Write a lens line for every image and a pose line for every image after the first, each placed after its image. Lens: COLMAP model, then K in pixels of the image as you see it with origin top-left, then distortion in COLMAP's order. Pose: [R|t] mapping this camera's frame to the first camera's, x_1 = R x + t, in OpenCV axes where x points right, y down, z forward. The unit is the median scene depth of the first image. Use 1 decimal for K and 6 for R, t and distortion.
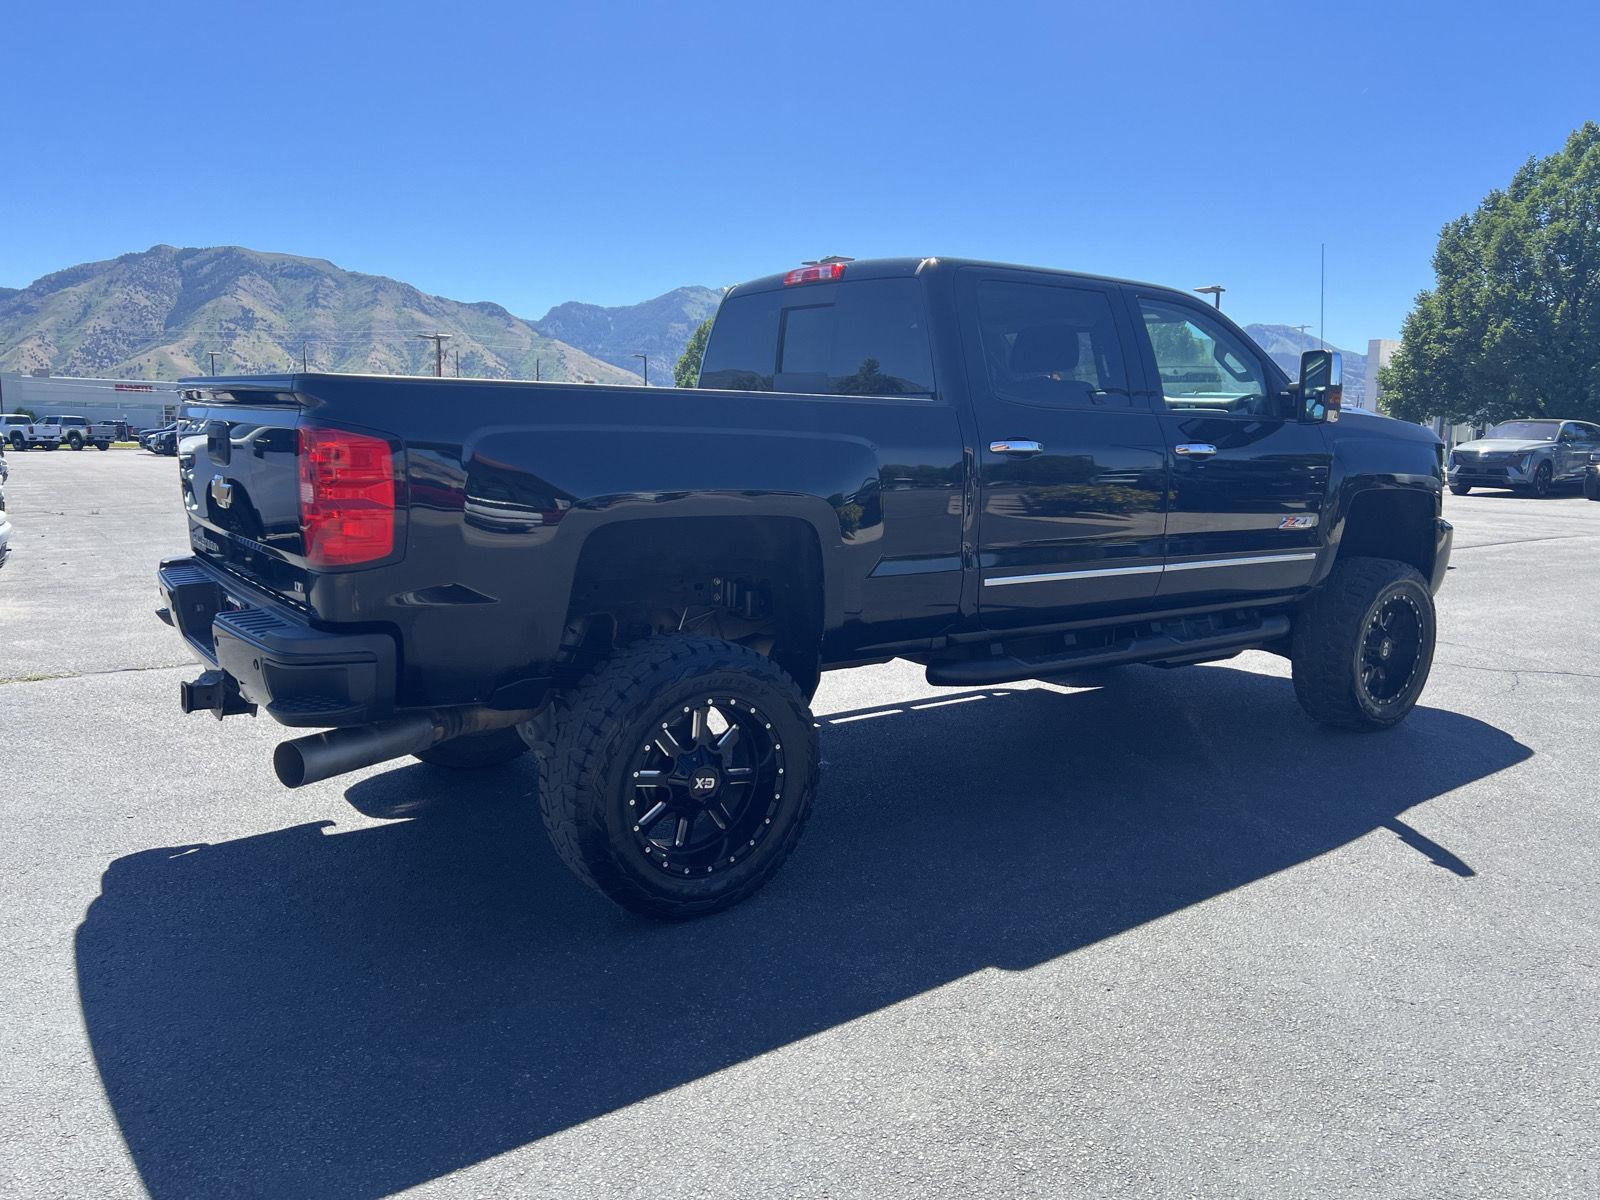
lens RADIAL K [[1204.2, 0, 807.8], [0, 1204.2, 587.3], [0, 0, 1]] dist [0.044483, -0.053787]
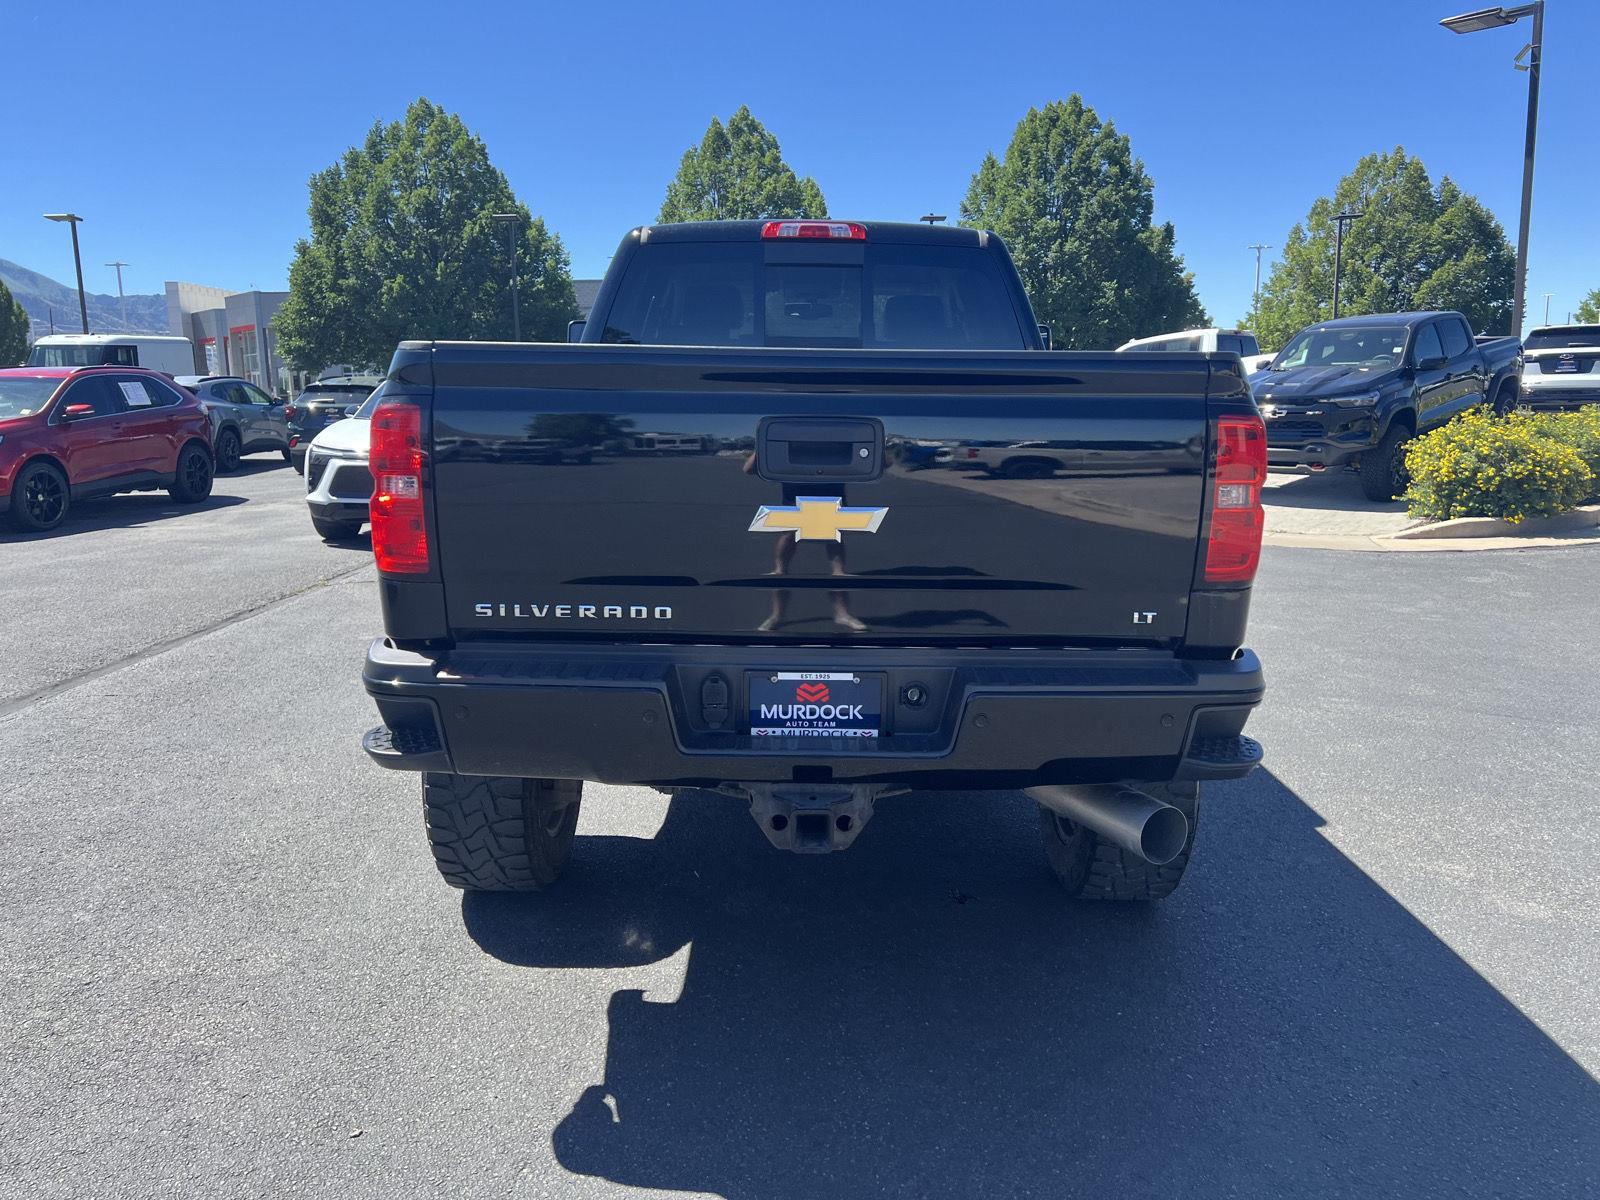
lens RADIAL K [[1204.2, 0, 807.2], [0, 1204.2, 592.1], [0, 0, 1]] dist [0.044483, -0.053787]
pose [[0.608090, -0.141336, 0.781186, -0.538177], [0.103539, 0.989739, 0.098472, -0.054354], [-0.787088, 0.021003, 0.616484, 0.317798]]
